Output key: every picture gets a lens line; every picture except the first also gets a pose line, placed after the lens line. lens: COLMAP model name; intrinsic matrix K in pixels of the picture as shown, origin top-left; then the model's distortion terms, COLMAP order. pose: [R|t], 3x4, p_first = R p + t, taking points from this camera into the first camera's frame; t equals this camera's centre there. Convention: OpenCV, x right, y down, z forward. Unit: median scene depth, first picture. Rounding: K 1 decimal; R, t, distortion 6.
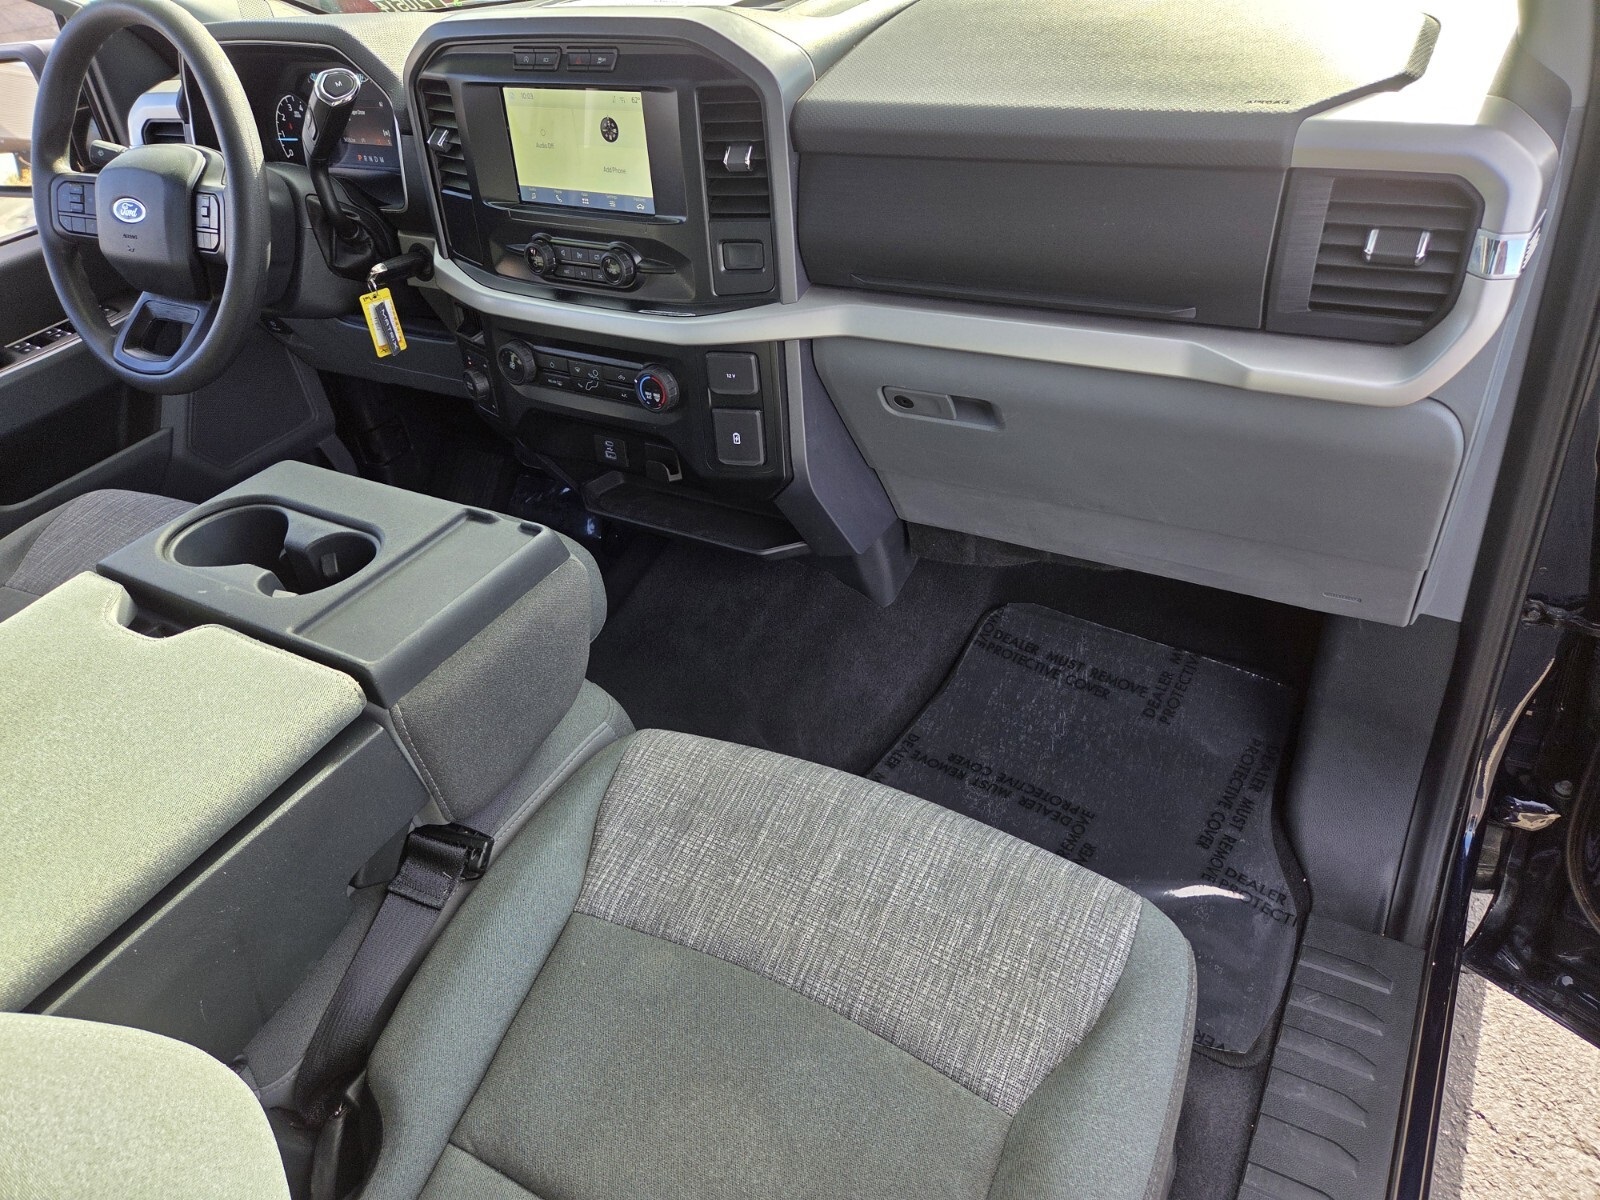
lens RADIAL K [[1055.2, 0, 792.0], [0, 1055.2, 599.7], [0, 0, 1]] dist [0.024014, -0.002305]
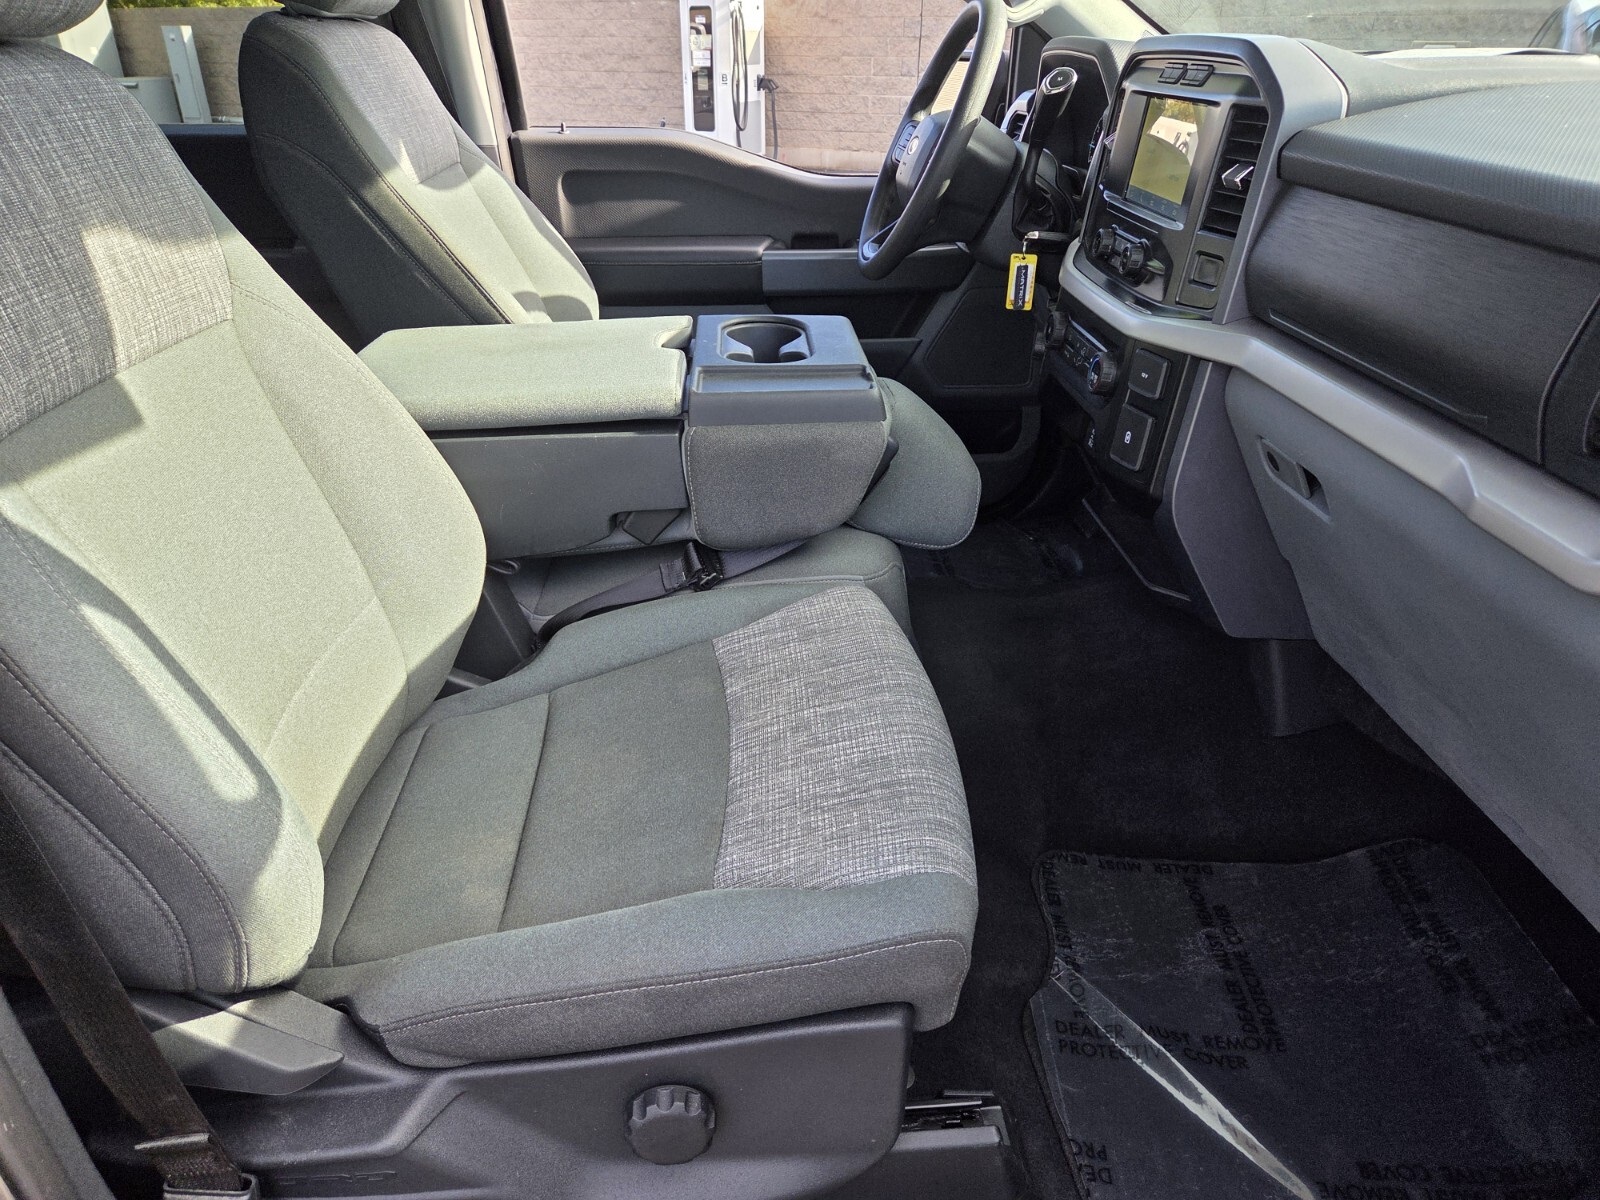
lens RADIAL K [[1055.2, 0, 792.0], [0, 1055.2, 599.7], [0, 0, 1]] dist [0.024014, -0.002305]
pose [[0.563585, 0.485117, -0.668606, 0.549104], [-0.549362, 0.824573, 0.135209, 0.019802], [0.616906, 0.291104, 0.731222, 0.086980]]
